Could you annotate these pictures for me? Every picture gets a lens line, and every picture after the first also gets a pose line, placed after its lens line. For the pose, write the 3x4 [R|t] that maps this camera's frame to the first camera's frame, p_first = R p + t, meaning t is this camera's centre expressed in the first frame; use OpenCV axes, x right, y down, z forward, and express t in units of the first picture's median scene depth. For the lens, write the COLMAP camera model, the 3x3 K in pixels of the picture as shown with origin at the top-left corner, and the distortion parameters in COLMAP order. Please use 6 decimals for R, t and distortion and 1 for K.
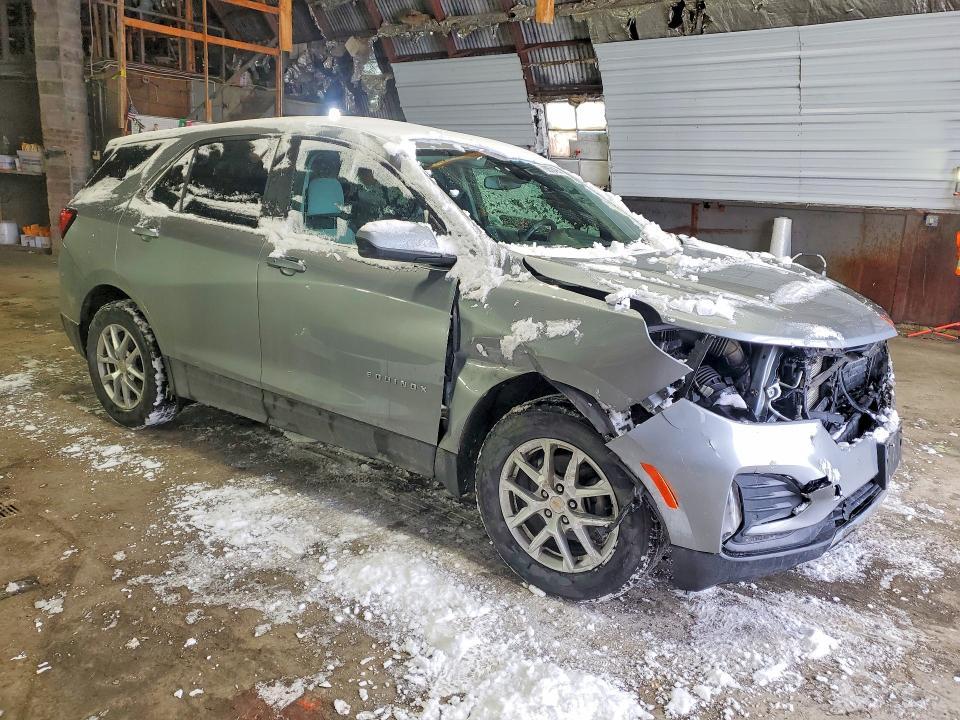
lens RADIAL K [[721.9, 0, 463.6], [0, 721.9, 358.2], [0, 0, 1]] dist [0.015129, 0.004780]
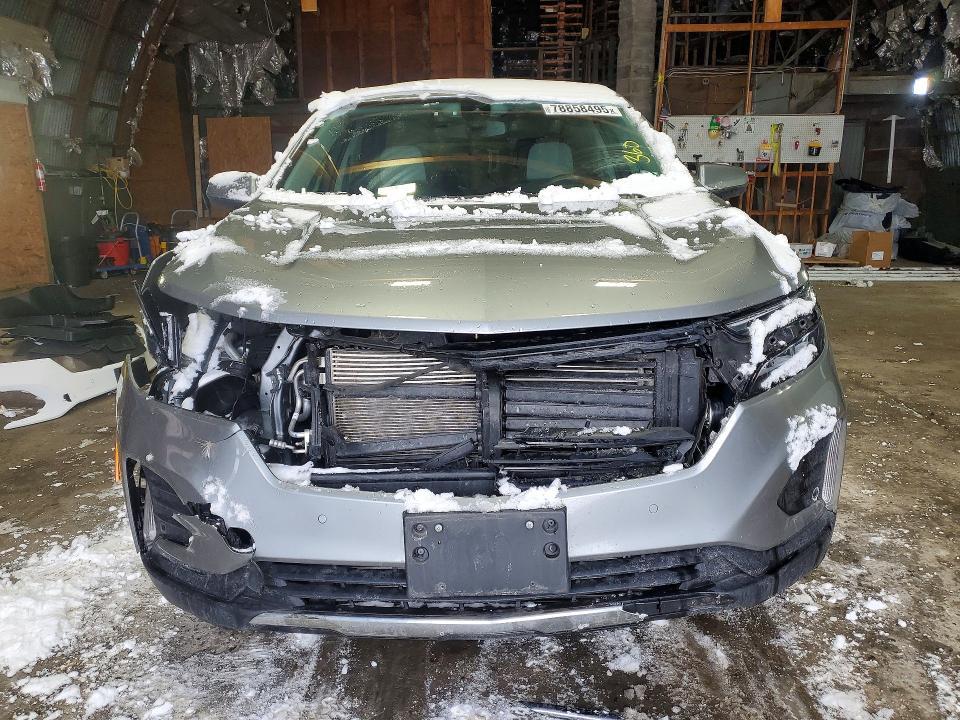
lens RADIAL K [[721.9, 0, 463.6], [0, 721.9, 358.2], [0, 0, 1]] dist [0.015129, 0.004780]
pose [[0.595082, 0.142838, -0.790870, 0.236493], [-0.156195, 0.985870, 0.060529, -0.009581], [0.788341, 0.087510, 0.608984, 0.156511]]
